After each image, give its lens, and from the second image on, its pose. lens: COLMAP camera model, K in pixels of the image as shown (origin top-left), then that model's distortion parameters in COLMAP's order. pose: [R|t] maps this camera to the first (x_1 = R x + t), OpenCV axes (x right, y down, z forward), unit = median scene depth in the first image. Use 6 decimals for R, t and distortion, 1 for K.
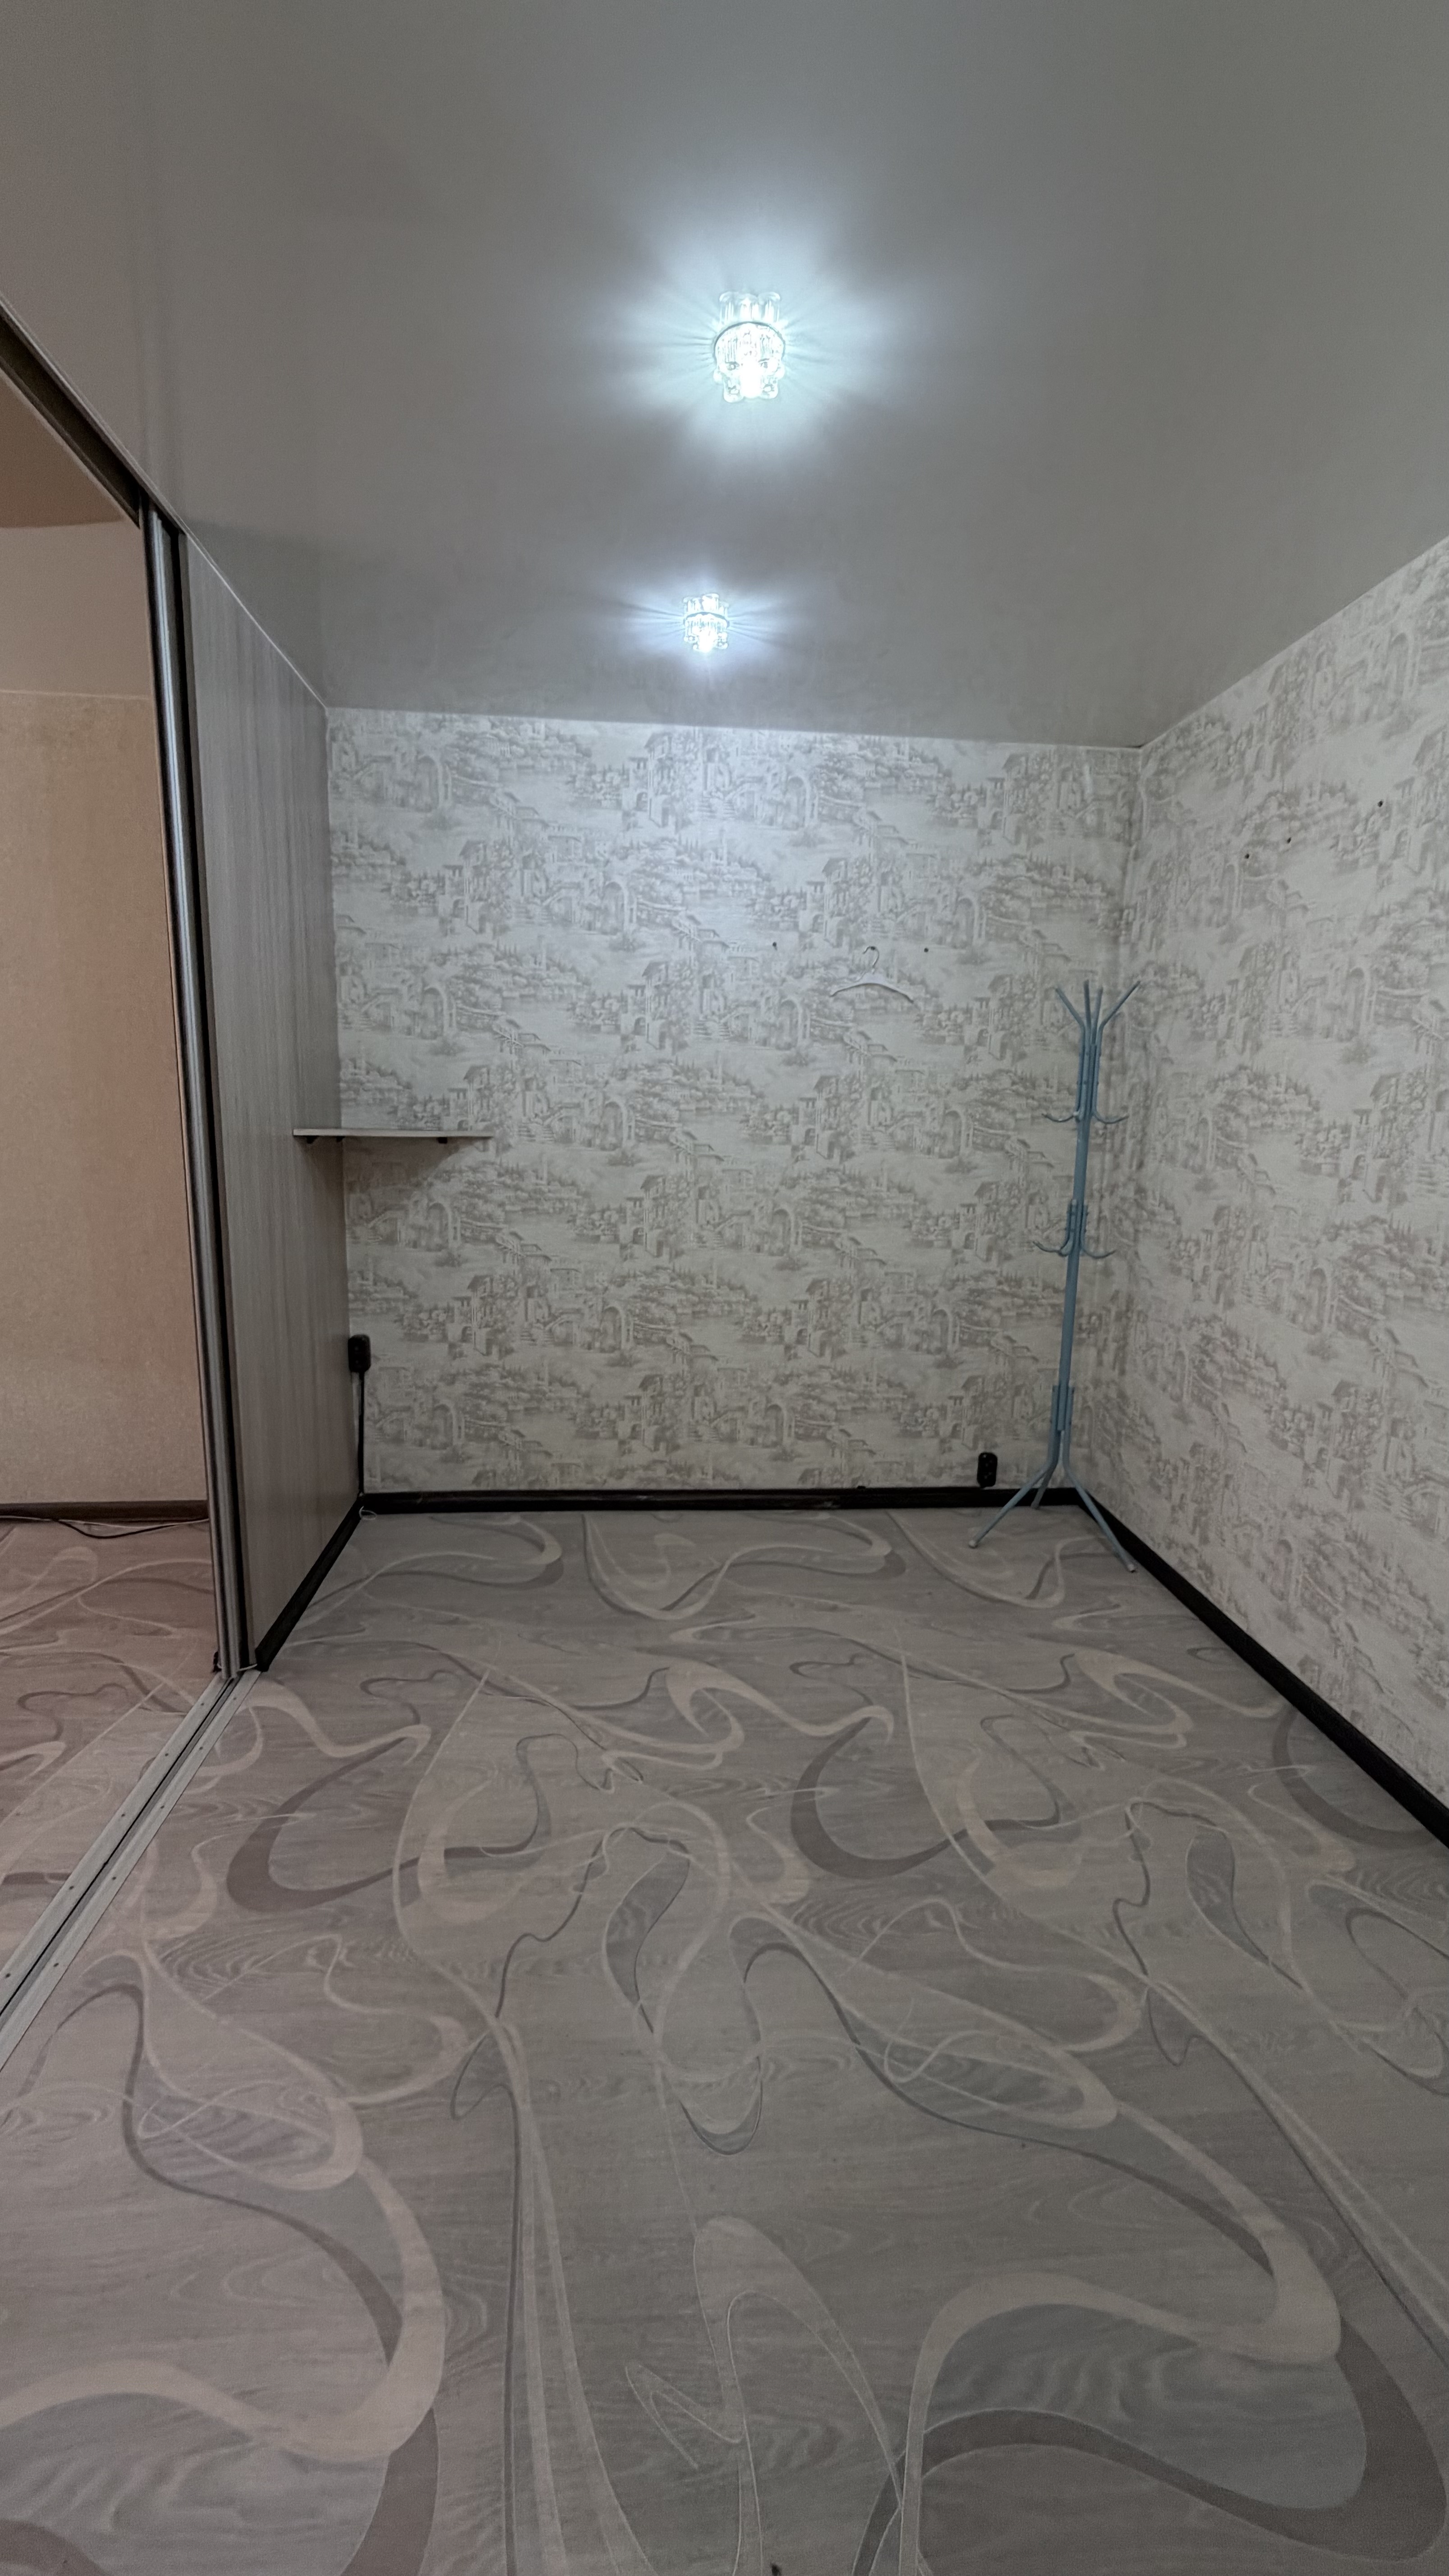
lens RADIAL K [[1026.1, 0, 720.0], [0, 1026.1, 1286.9], [0, 0, 1]] dist [-0.000331, 0.000312]
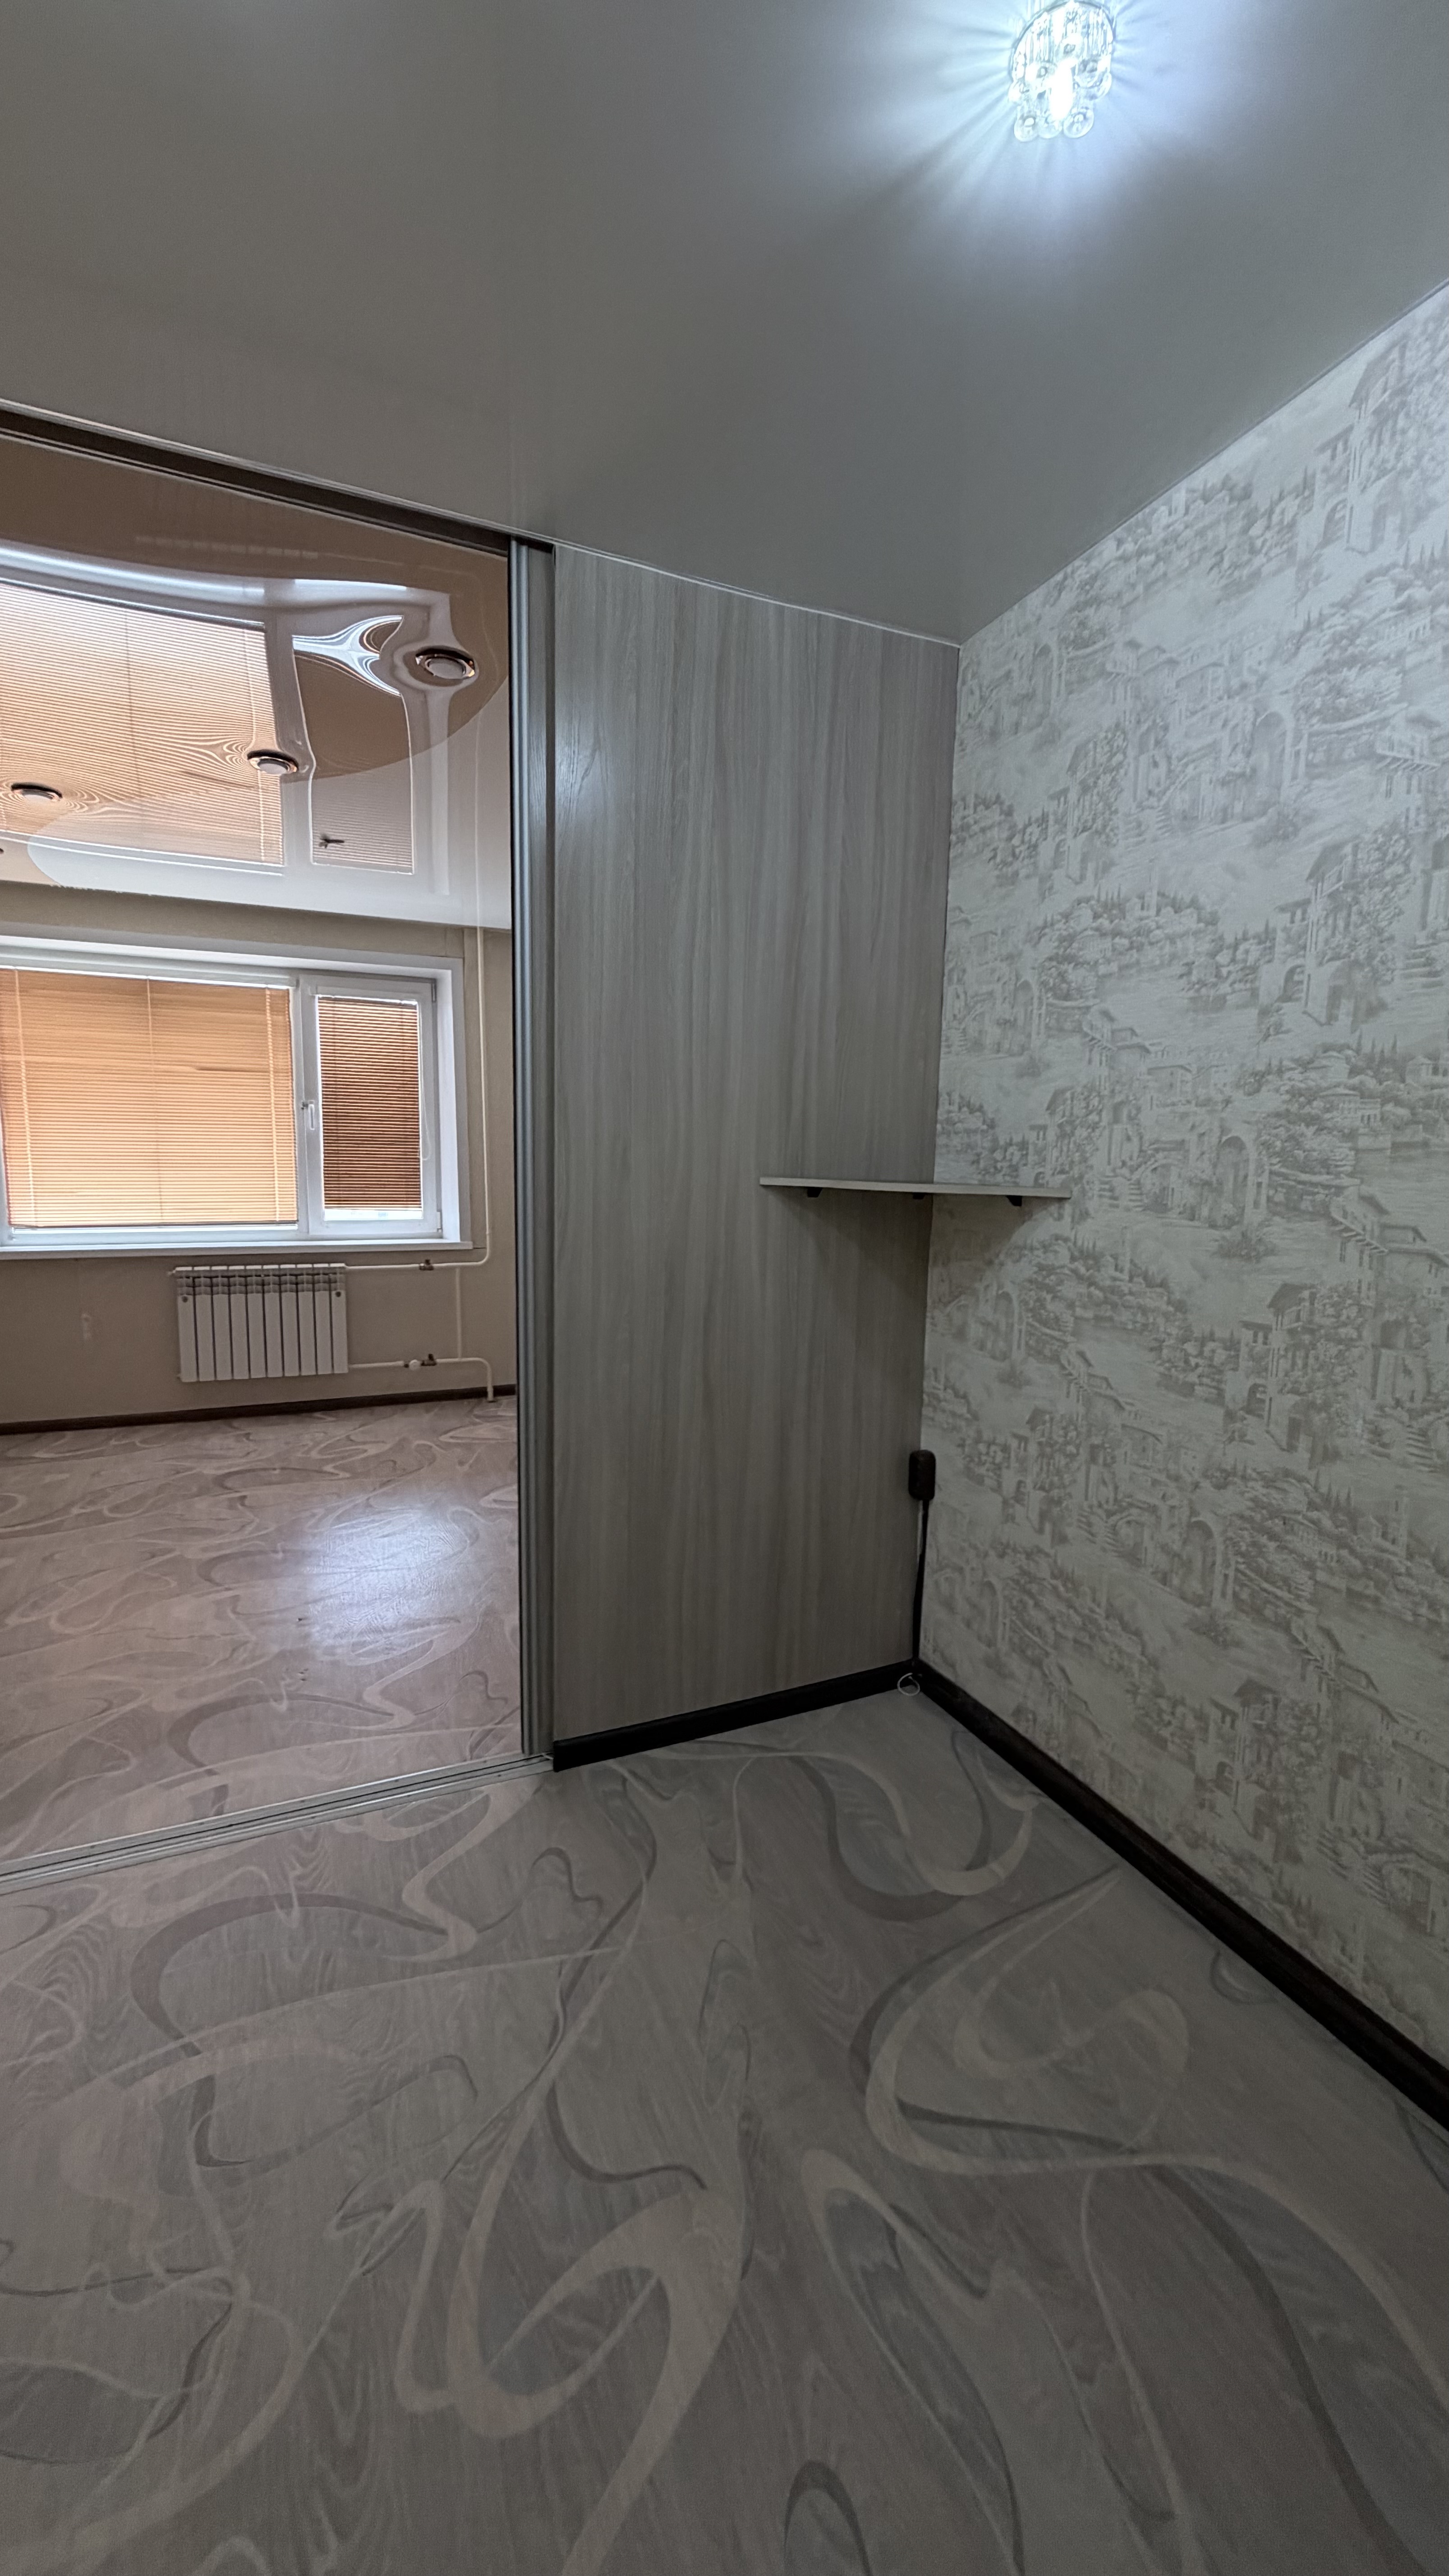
lens RADIAL K [[1026.1, 0, 724.1], [0, 1026.1, 1285.5], [0, 0, 1]] dist [-0.000331, 0.000312]
pose [[0.323217, 0.100163, -0.941009, 0.419167], [-0.175723, 0.983441, 0.044323, -0.112143], [0.929867, 0.151032, 0.335466, 0.800710]]
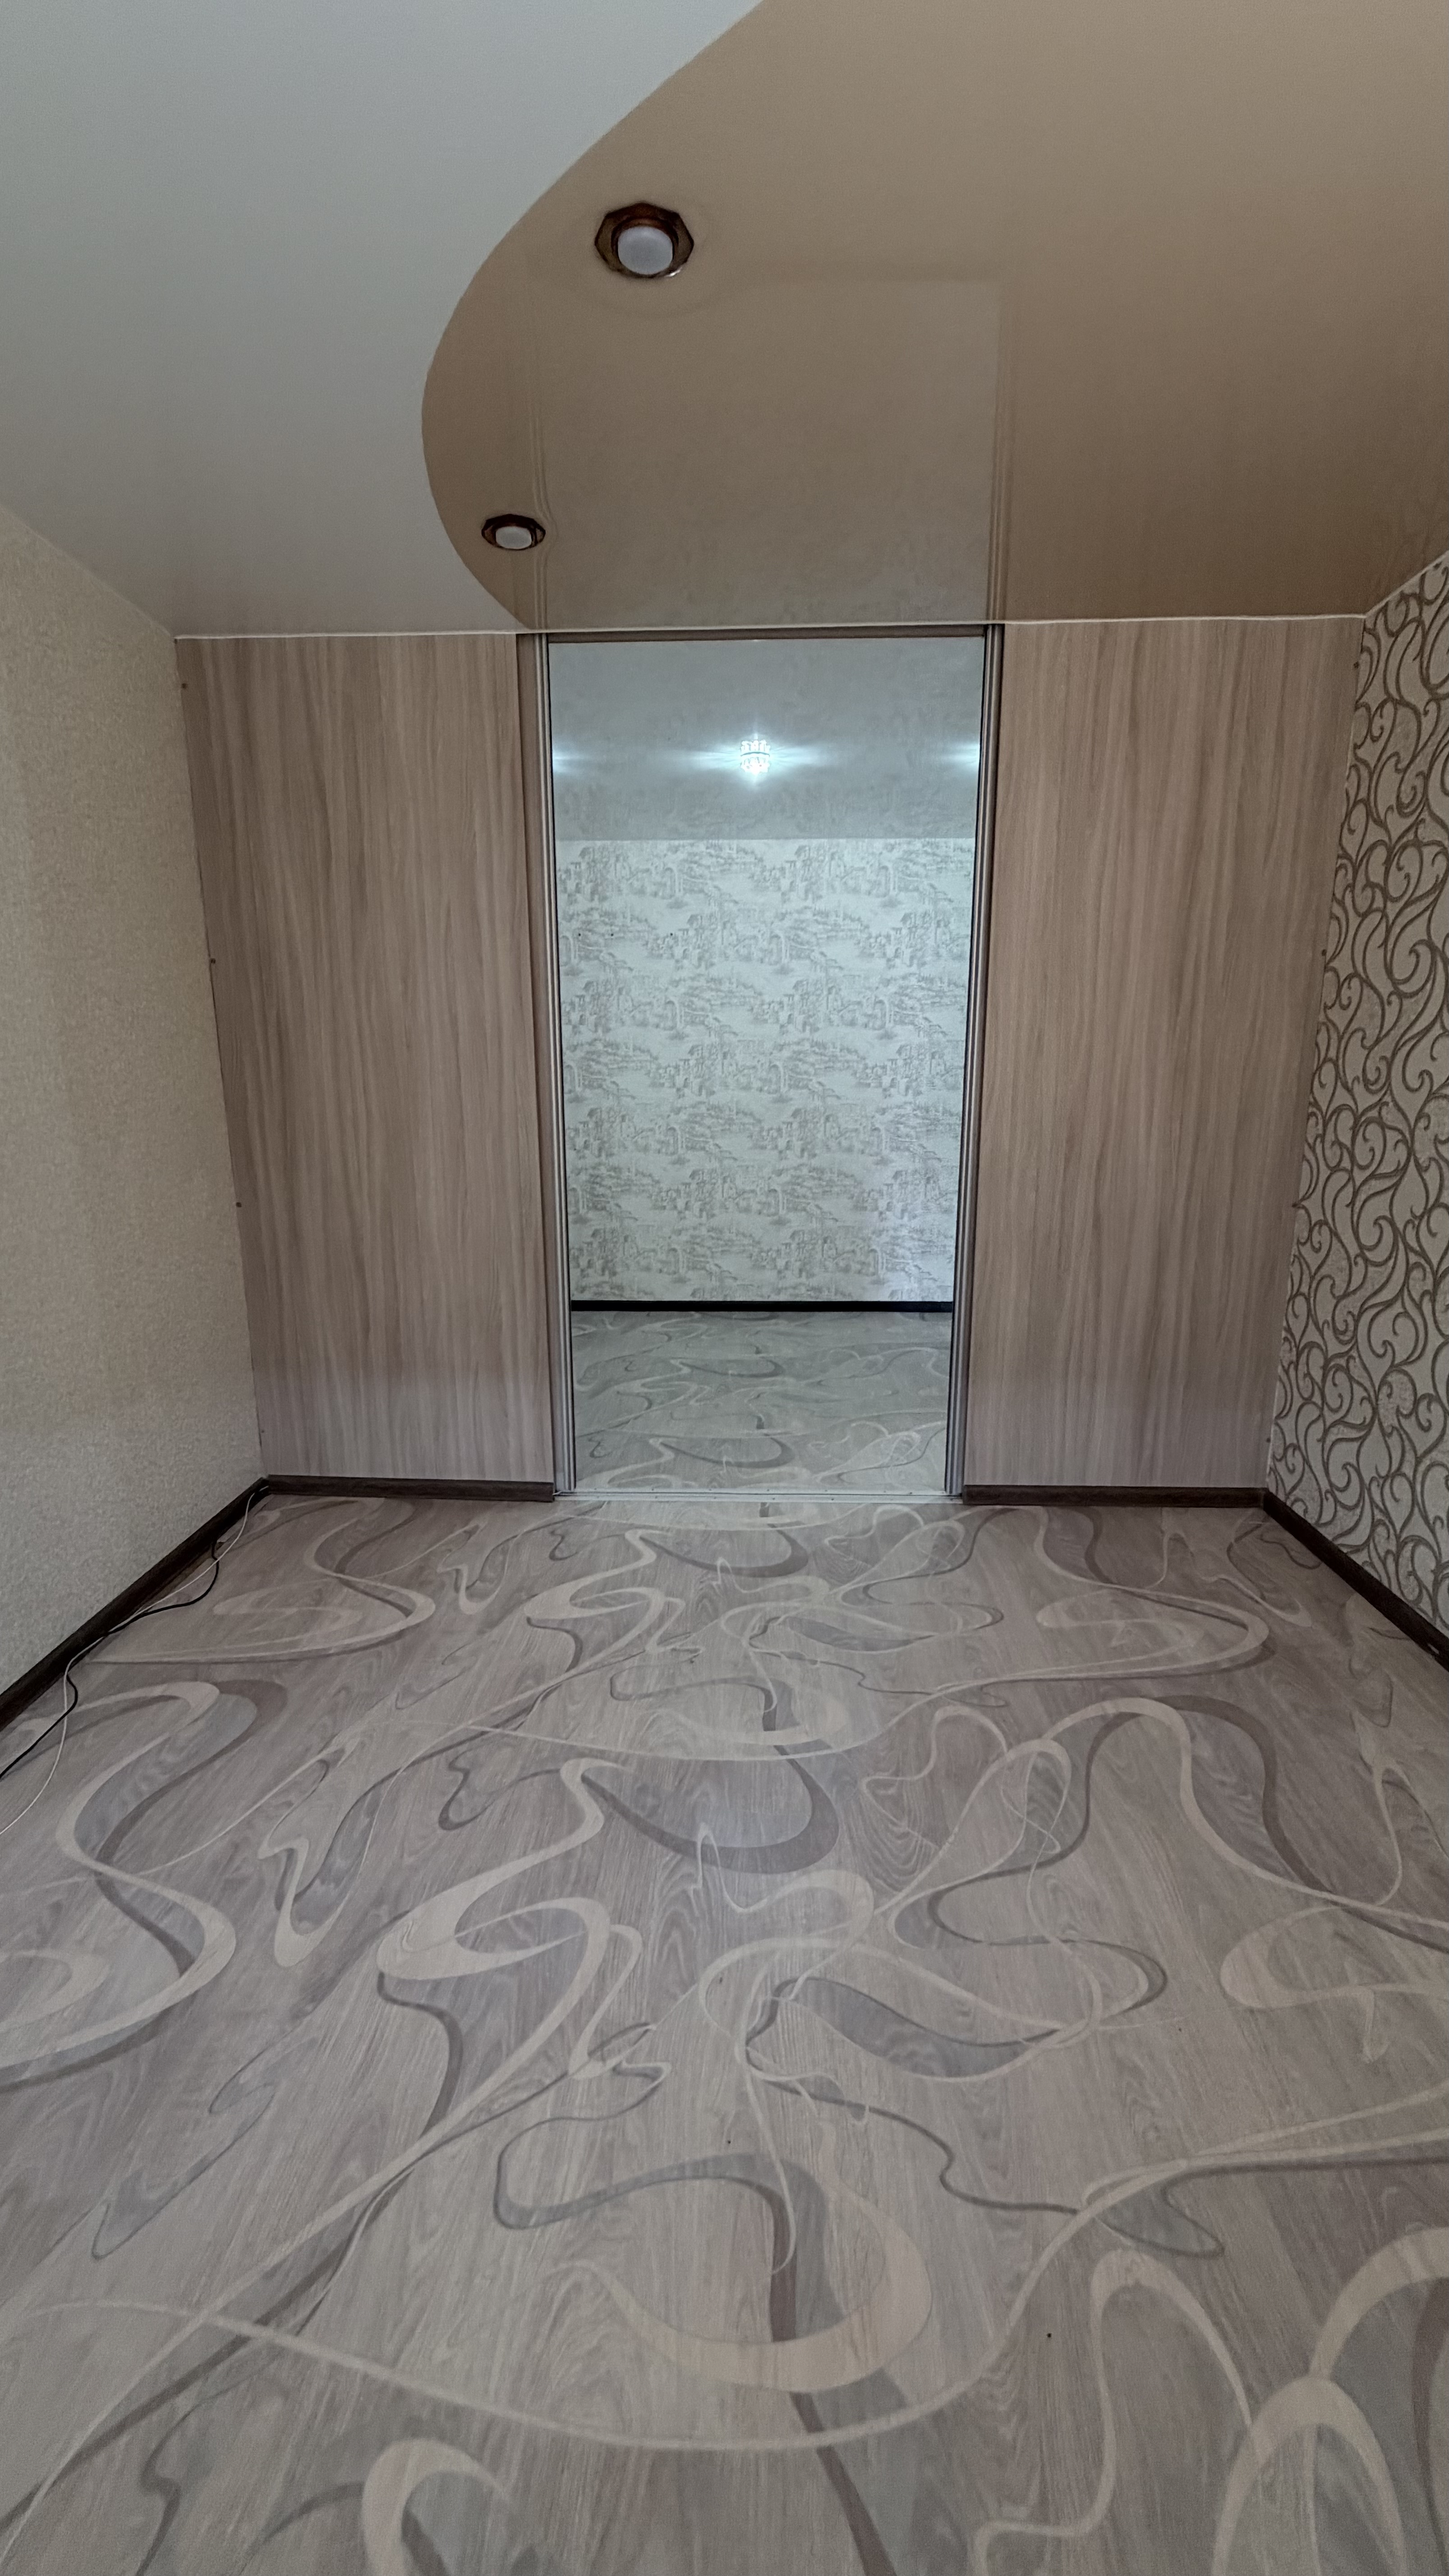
lens RADIAL K [[1026.1, 0, 726.7], [0, 1026.1, 1274.5], [0, 0, 1]] dist [-0.000331, 0.000312]
pose [[0.116208, -0.214796, 0.969721, -0.558643], [0.179157, 0.964854, 0.192249, -0.119099], [-0.976933, 0.151392, 0.150606, 0.672370]]
